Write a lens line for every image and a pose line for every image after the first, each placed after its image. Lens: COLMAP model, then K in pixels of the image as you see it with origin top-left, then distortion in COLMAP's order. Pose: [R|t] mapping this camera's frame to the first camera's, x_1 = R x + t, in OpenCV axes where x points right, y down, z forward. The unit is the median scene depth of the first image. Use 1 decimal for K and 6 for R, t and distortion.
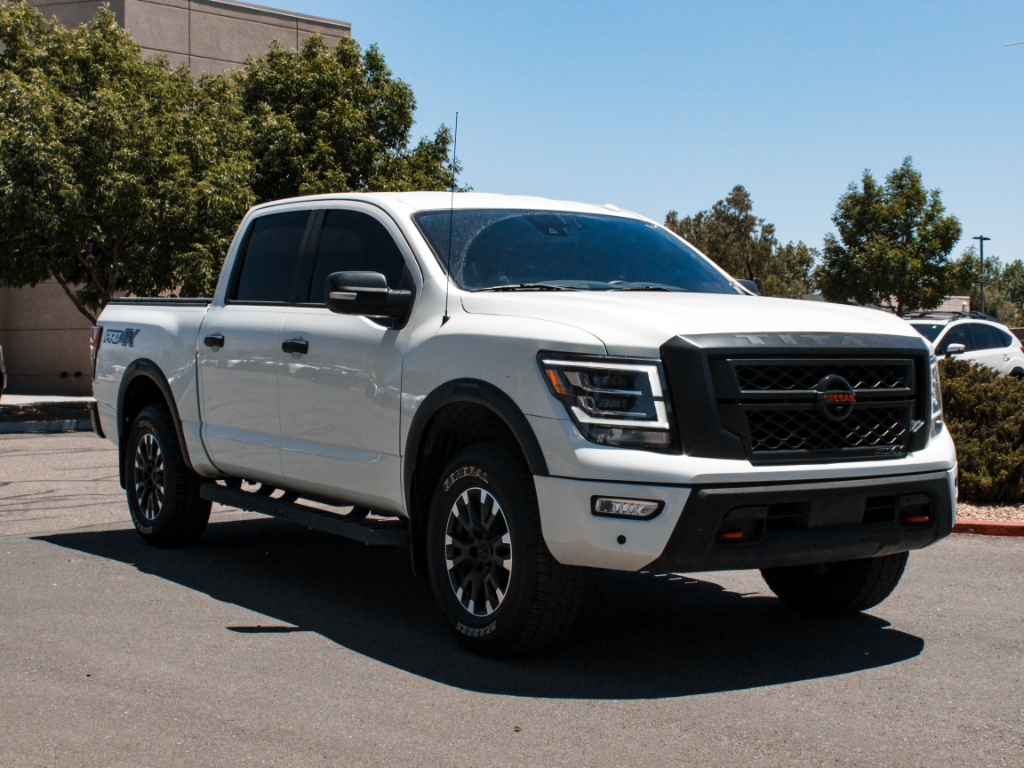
lens RADIAL K [[1397.4, 0, 511.8], [0, 1397.4, 379.8], [0, 0, 1]] dist [0.004129, 0.000000]
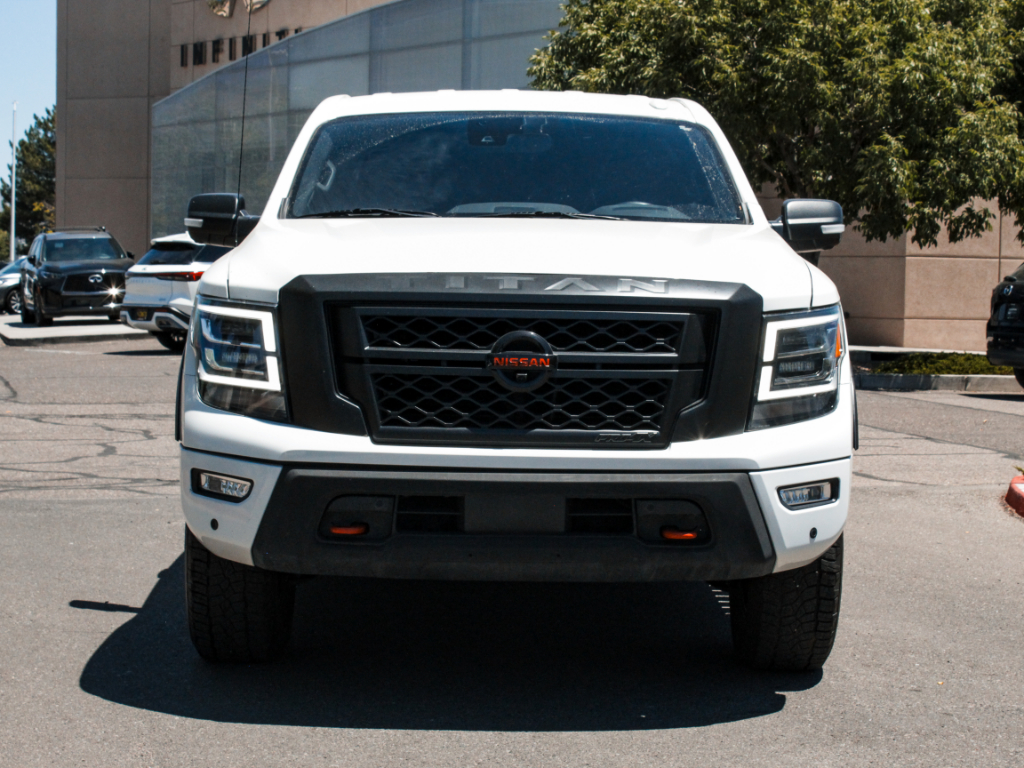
lens RADIAL K [[1919.5, 0, 512.1], [0, 1919.5, 386.4], [0, 0, 1]] dist [0.033977, 0.000000]
pose [[0.868082, 0.042885, -0.494565, 0.757547], [-0.027340, 0.998880, 0.038626, -0.013782], [0.495667, -0.020009, 0.868282, 0.109107]]
